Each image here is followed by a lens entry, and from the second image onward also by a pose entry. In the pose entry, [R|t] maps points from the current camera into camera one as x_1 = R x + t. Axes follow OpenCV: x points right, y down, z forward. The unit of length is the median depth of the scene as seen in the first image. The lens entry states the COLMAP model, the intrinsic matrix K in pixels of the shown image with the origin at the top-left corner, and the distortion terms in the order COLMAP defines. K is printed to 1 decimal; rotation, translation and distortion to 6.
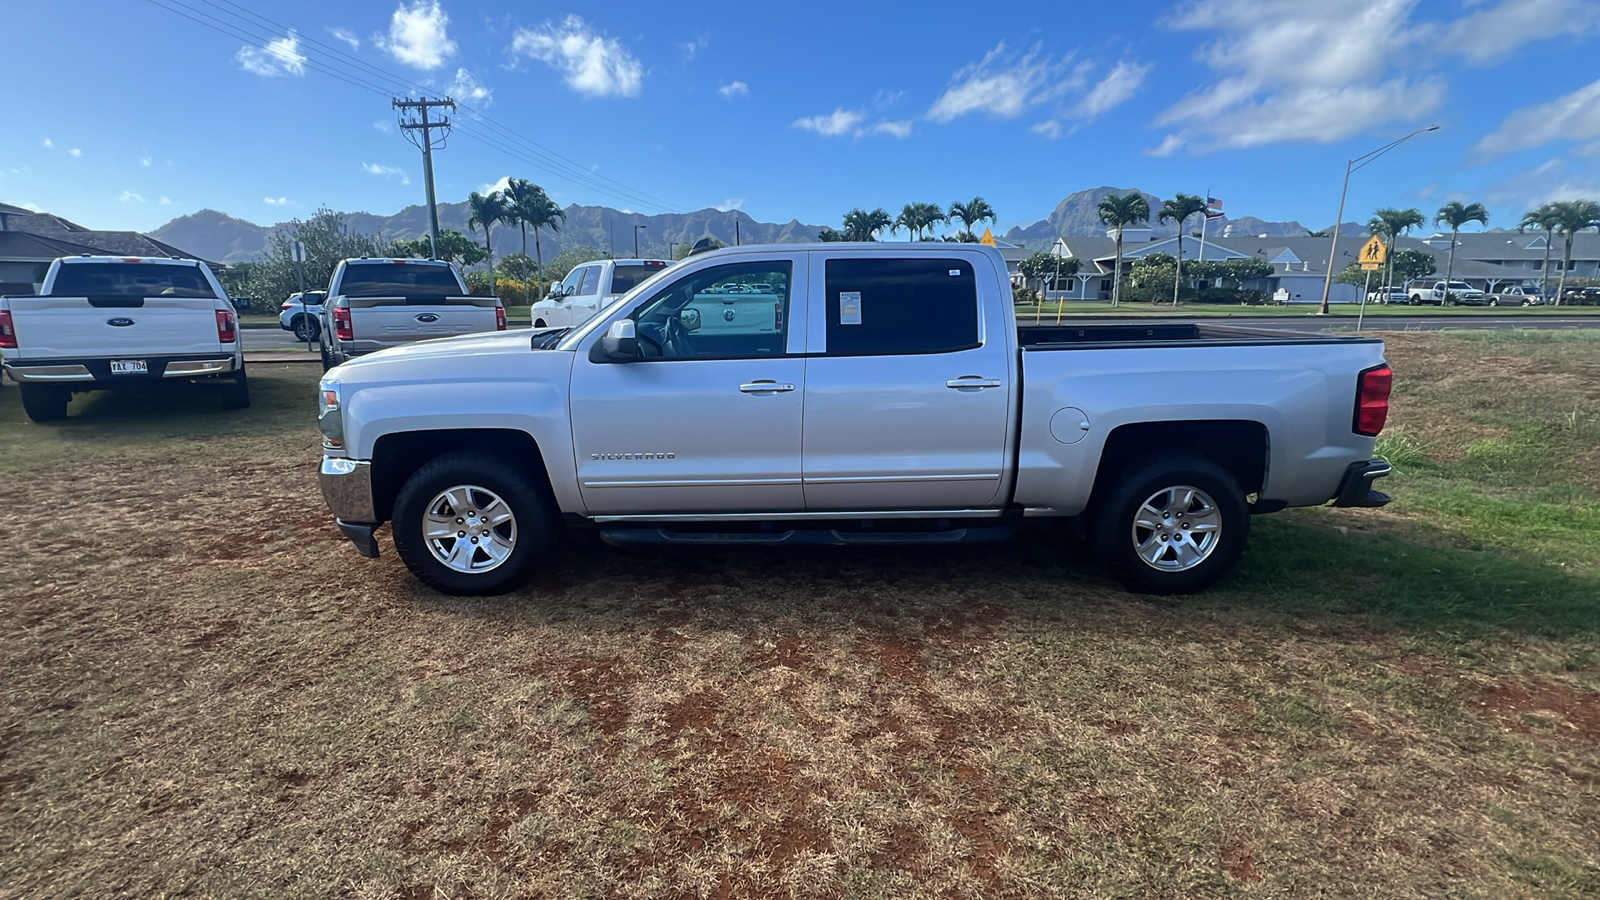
lens RADIAL K [[728.8, 0, 788.8], [0, 728.8, 446.4], [0, 0, 1]] dist [0.000630, -0.000963]
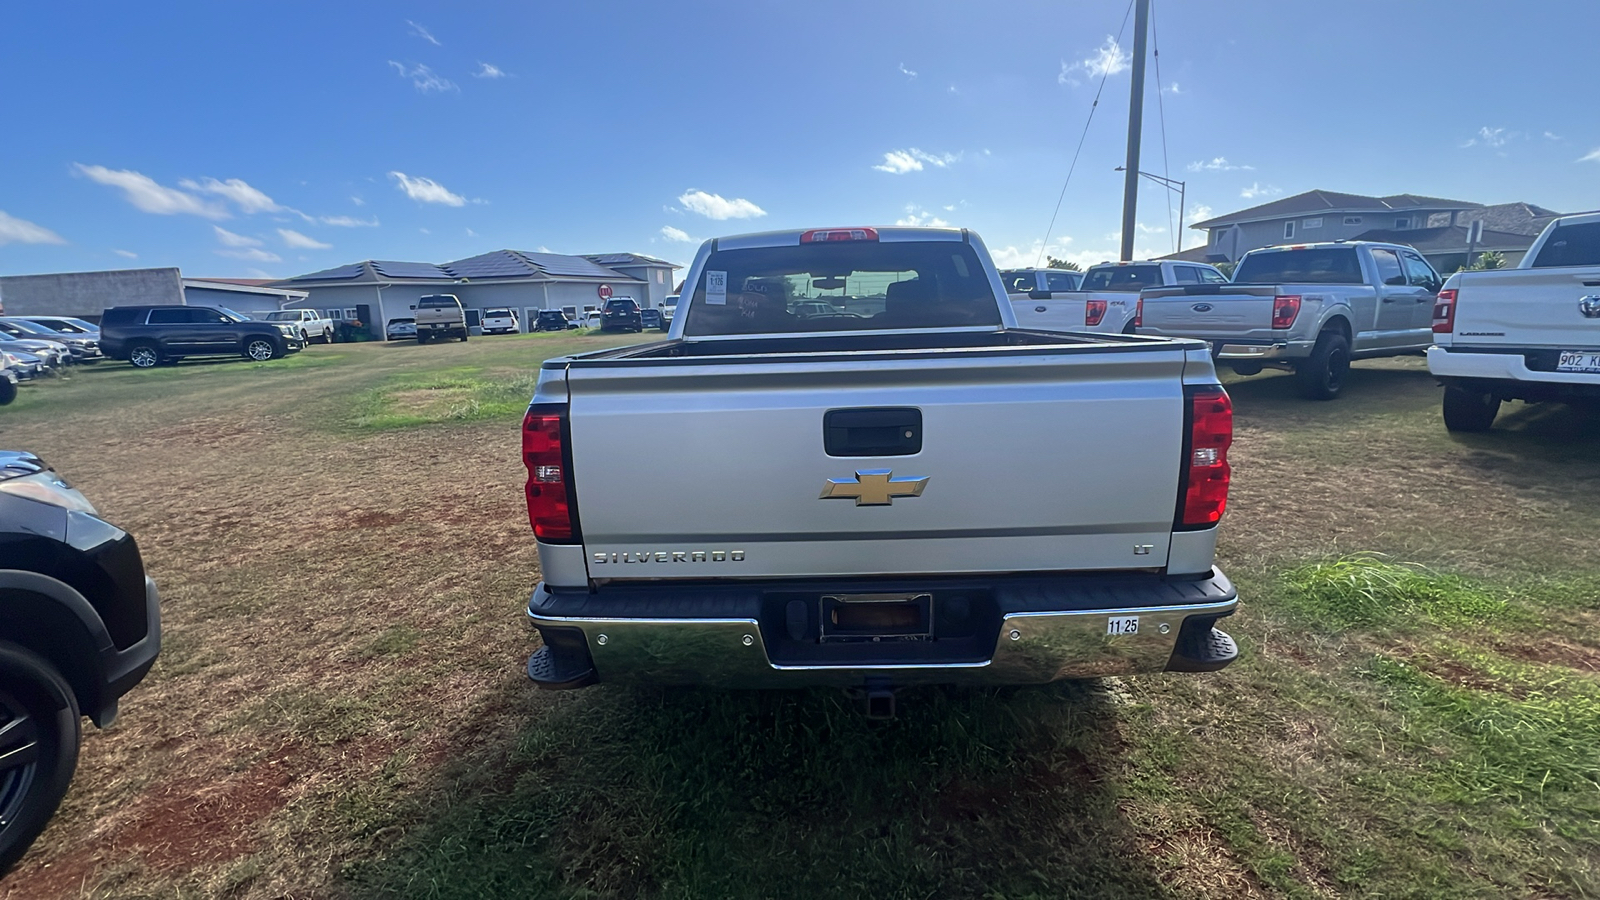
lens RADIAL K [[728.8, 0, 799.0], [0, 728.8, 439.9], [0, 0, 1]] dist [0.000630, -0.000963]
pose [[-0.028854, 0.184428, -0.982422, 1.293569], [-0.176398, 0.966467, 0.186614, -0.213937], [0.983896, 0.178682, 0.004647, 1.148943]]
